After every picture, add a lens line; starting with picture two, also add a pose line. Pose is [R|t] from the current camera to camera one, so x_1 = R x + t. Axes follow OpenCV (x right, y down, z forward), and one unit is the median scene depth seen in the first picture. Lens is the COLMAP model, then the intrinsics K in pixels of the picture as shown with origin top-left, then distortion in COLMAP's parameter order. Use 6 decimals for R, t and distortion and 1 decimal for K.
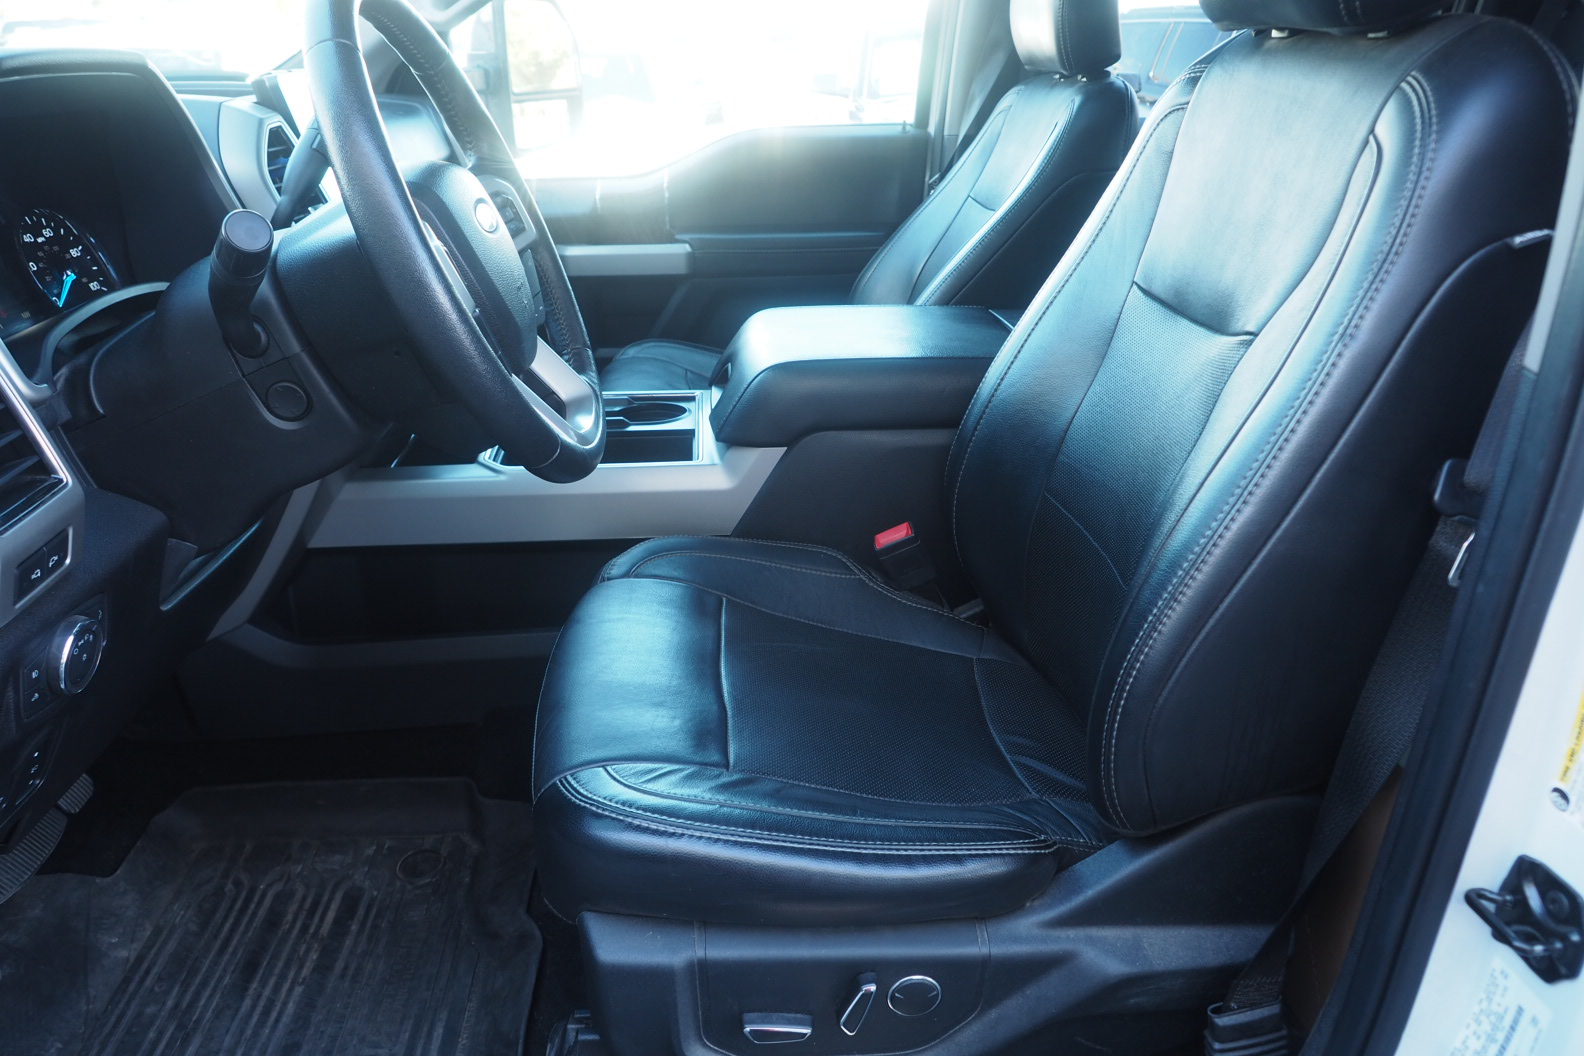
lens RADIAL K [[1117.4, 0, 792.0], [0, 1117.4, 528.0], [0, 0, 1]] dist [-0.038530, 0.007688]
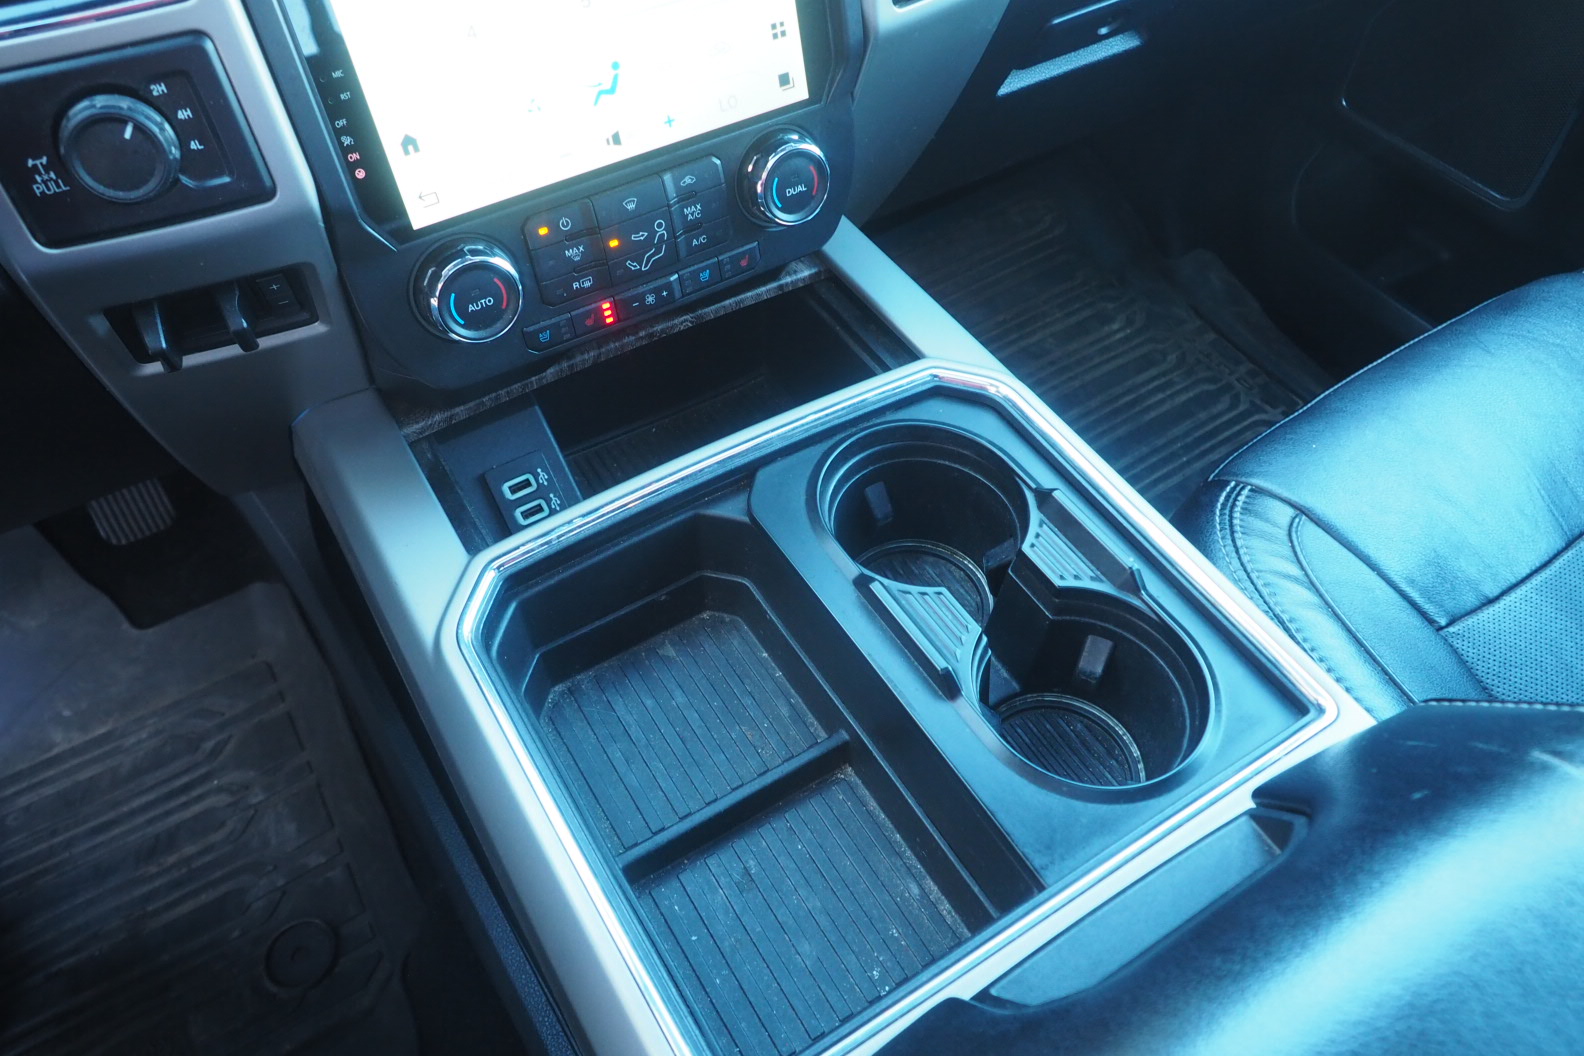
lens RADIAL K [[1117.4, 0, 792.0], [0, 1117.4, 528.0], [0, 0, 1]] dist [-0.038530, 0.007688]
pose [[0.472635, 0.685839, -0.553390, -0.025582], [-0.362688, 0.723690, 0.587137, -0.386319], [0.803165, -0.076794, 0.590787, 0.992239]]
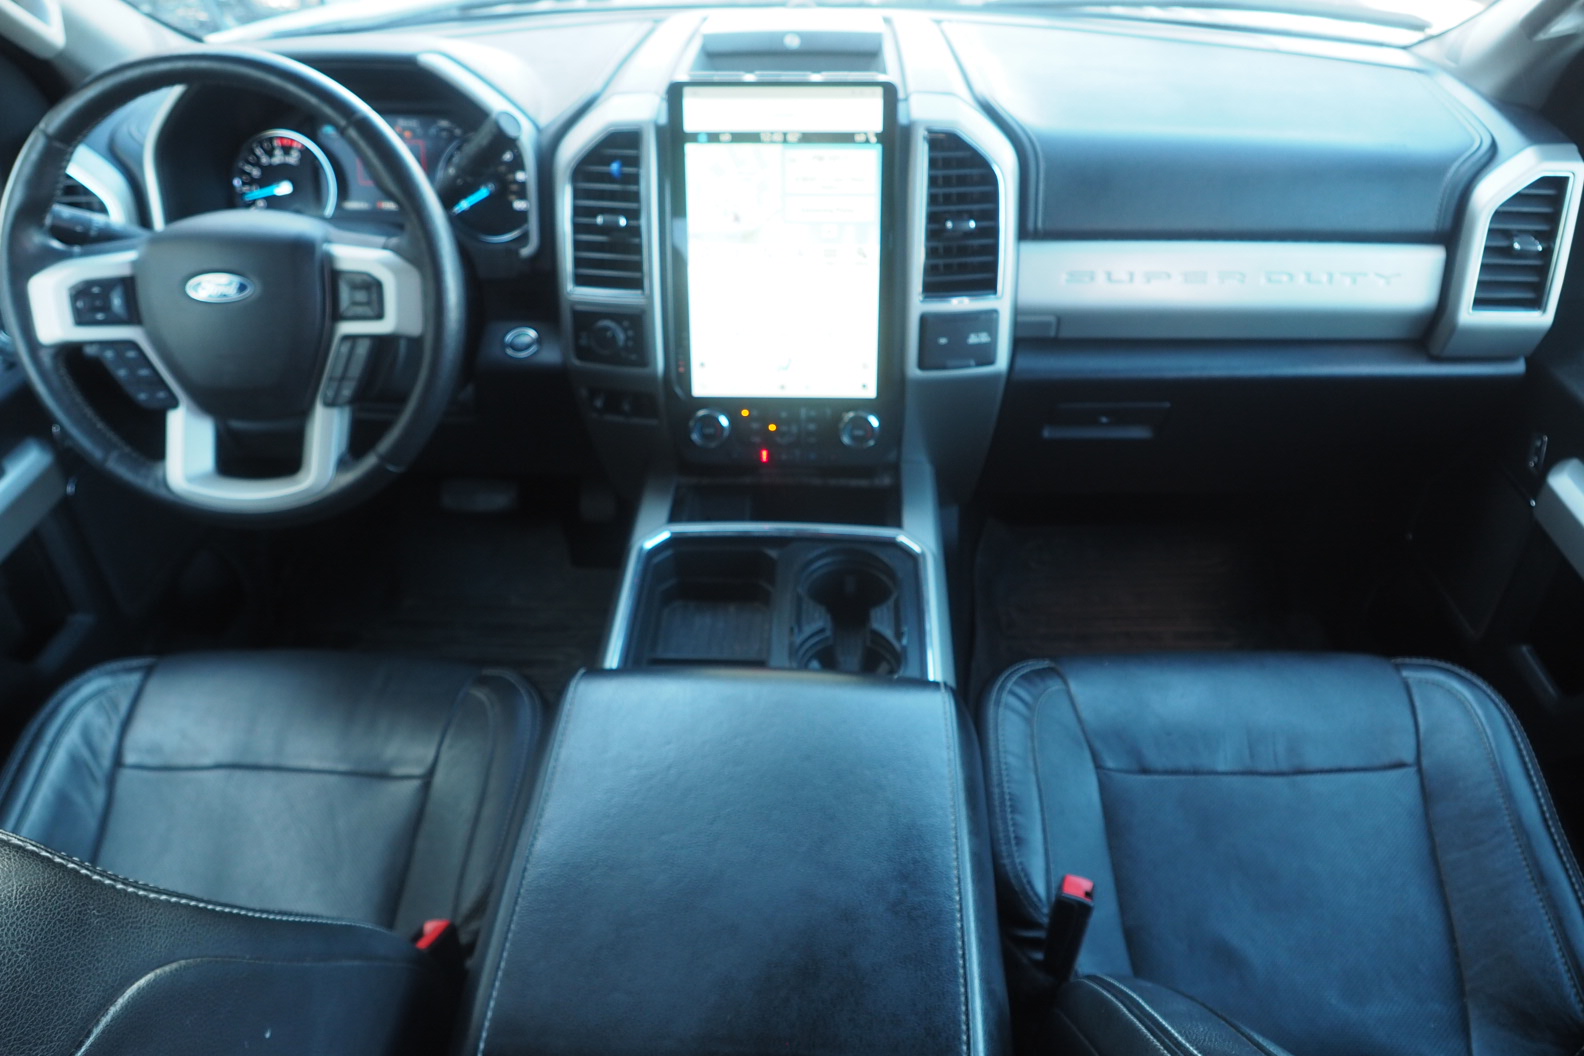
lens RADIAL K [[1117.4, 0, 792.0], [0, 1117.4, 528.0], [0, 0, 1]] dist [-0.038530, 0.007688]
pose [[-0.102117, 0.596722, -0.795924, 0.517388], [-0.396869, 0.709236, 0.582648, -0.740928], [0.912177, 0.375376, 0.164396, 1.087332]]
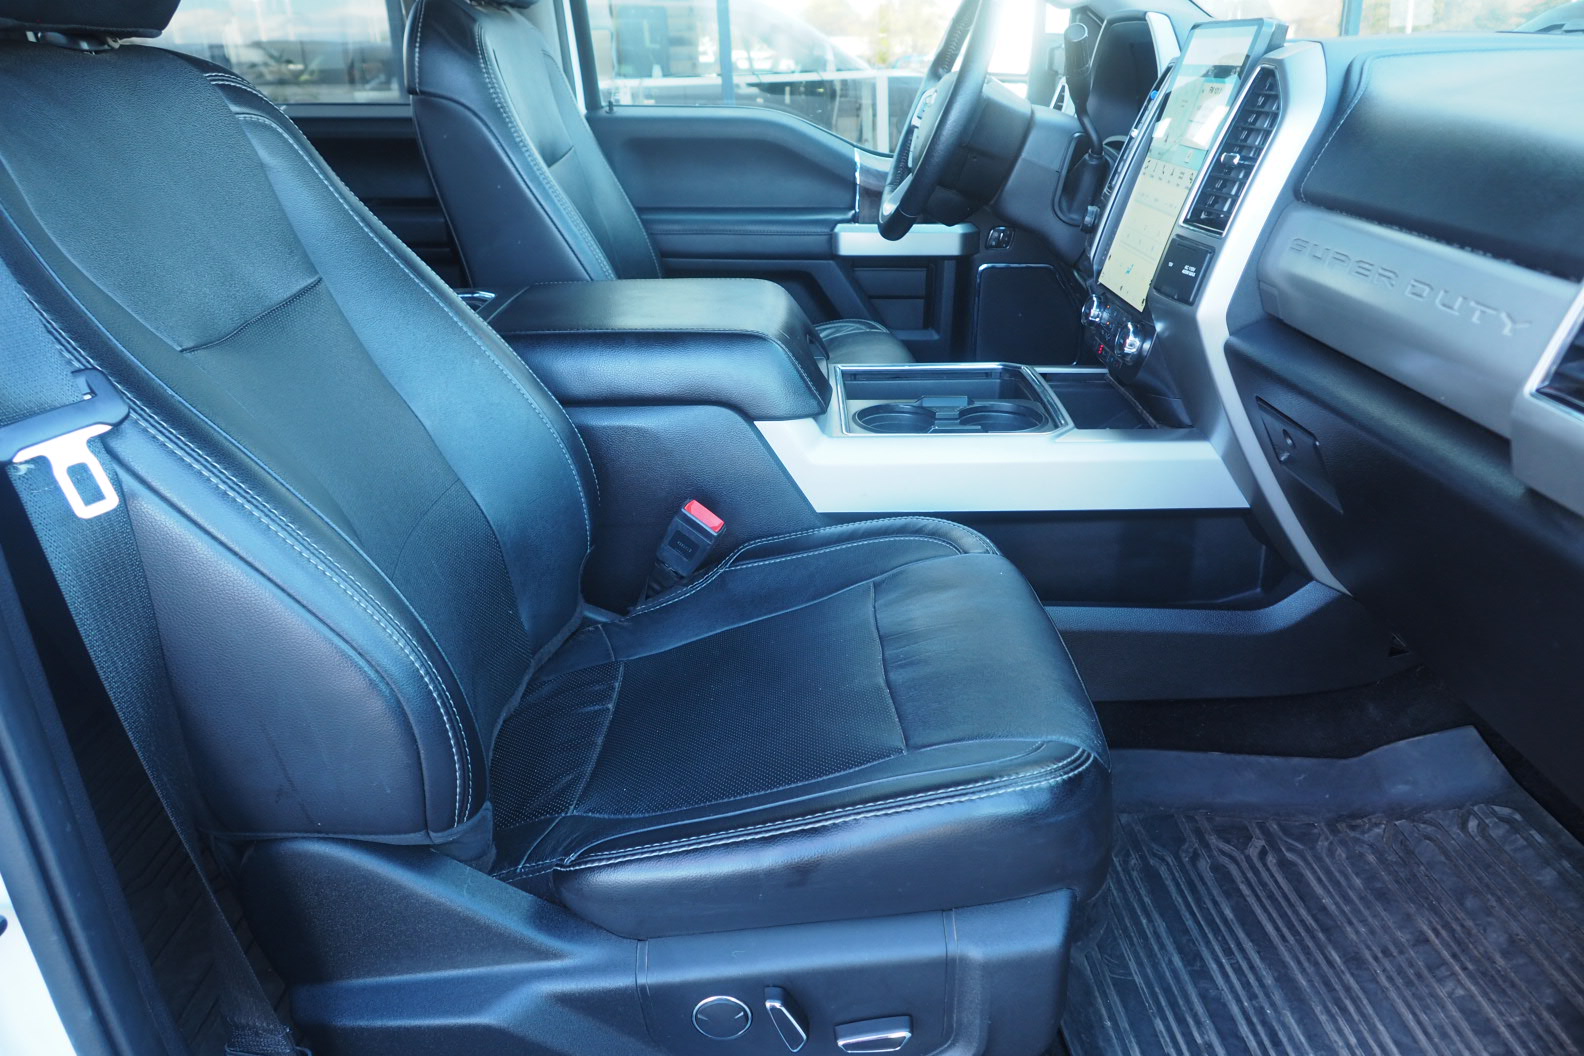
lens RADIAL K [[1109.1, 0, 793.1], [0, 1109.1, 539.6], [0, 0, 1]] dist [-0.032325, 0.008498]
pose [[-0.997909, -0.015062, 0.062861, -0.126145], [0.036475, 0.671649, 0.739971, -0.921675], [-0.053366, 0.740716, -0.669695, 2.206785]]
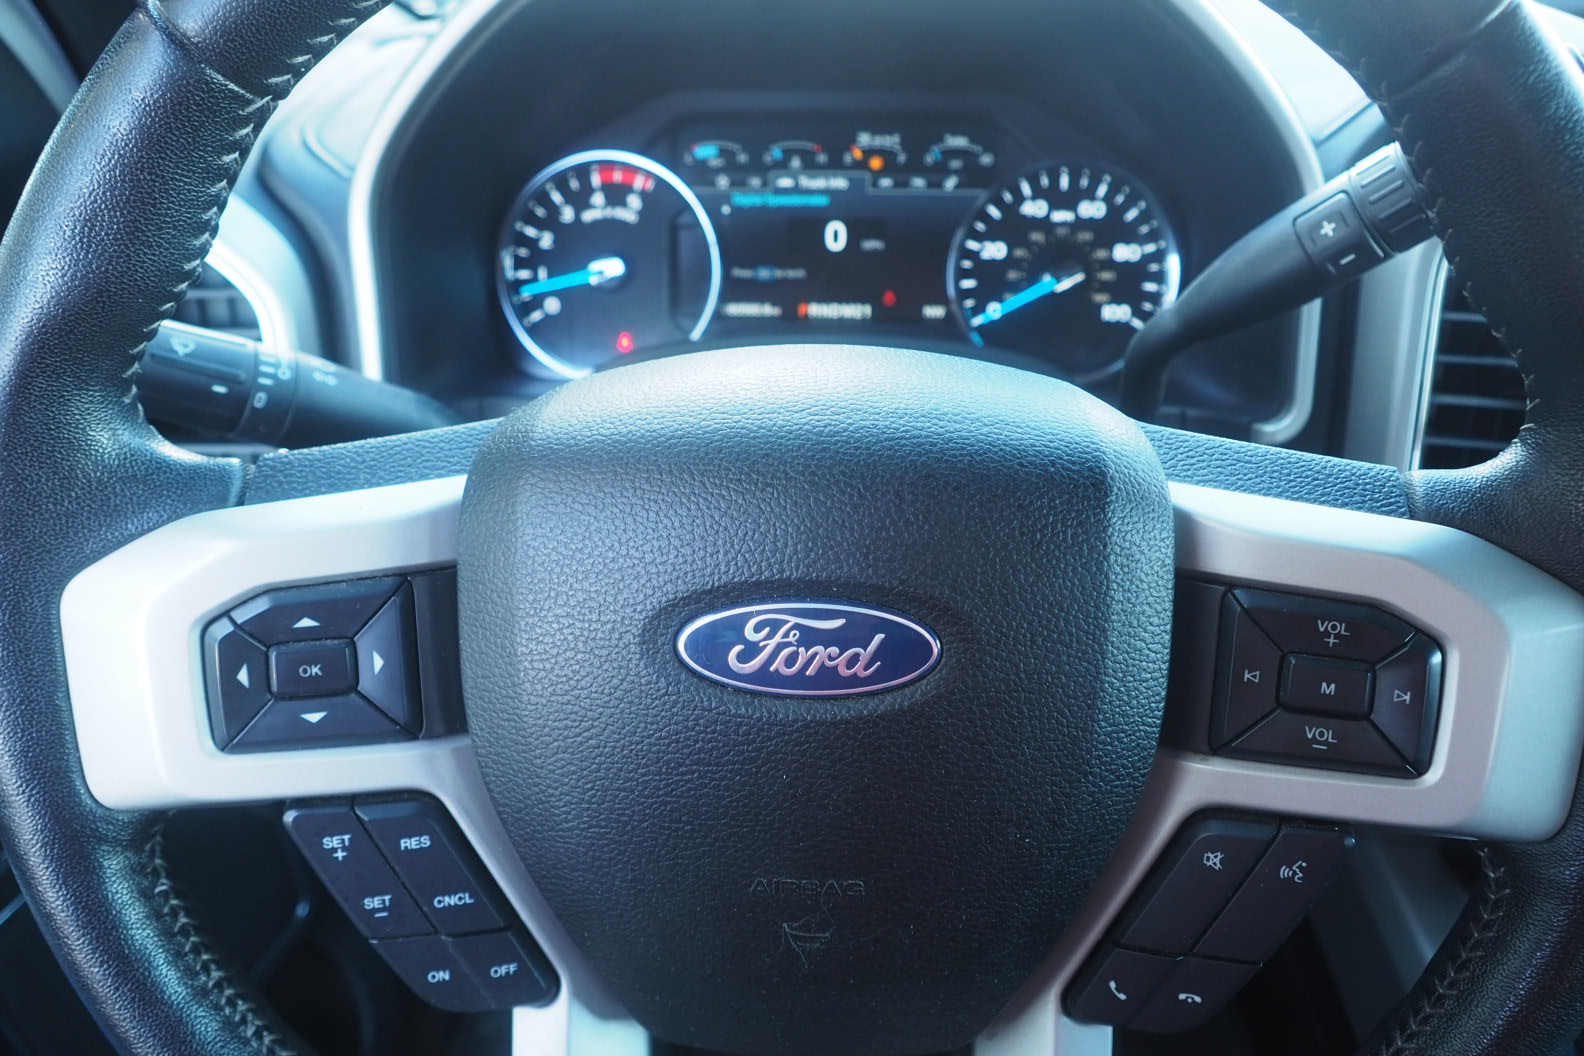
lens RADIAL K [[1117.4, 0, 792.0], [0, 1117.4, 528.0], [0, 0, 1]] dist [-0.038530, 0.007688]
pose [[-0.109799, 0.536287, -0.836863, -0.040124], [-0.394300, 0.749369, 0.531952, -0.344548], [0.912399, 0.388383, 0.129178, 0.721382]]
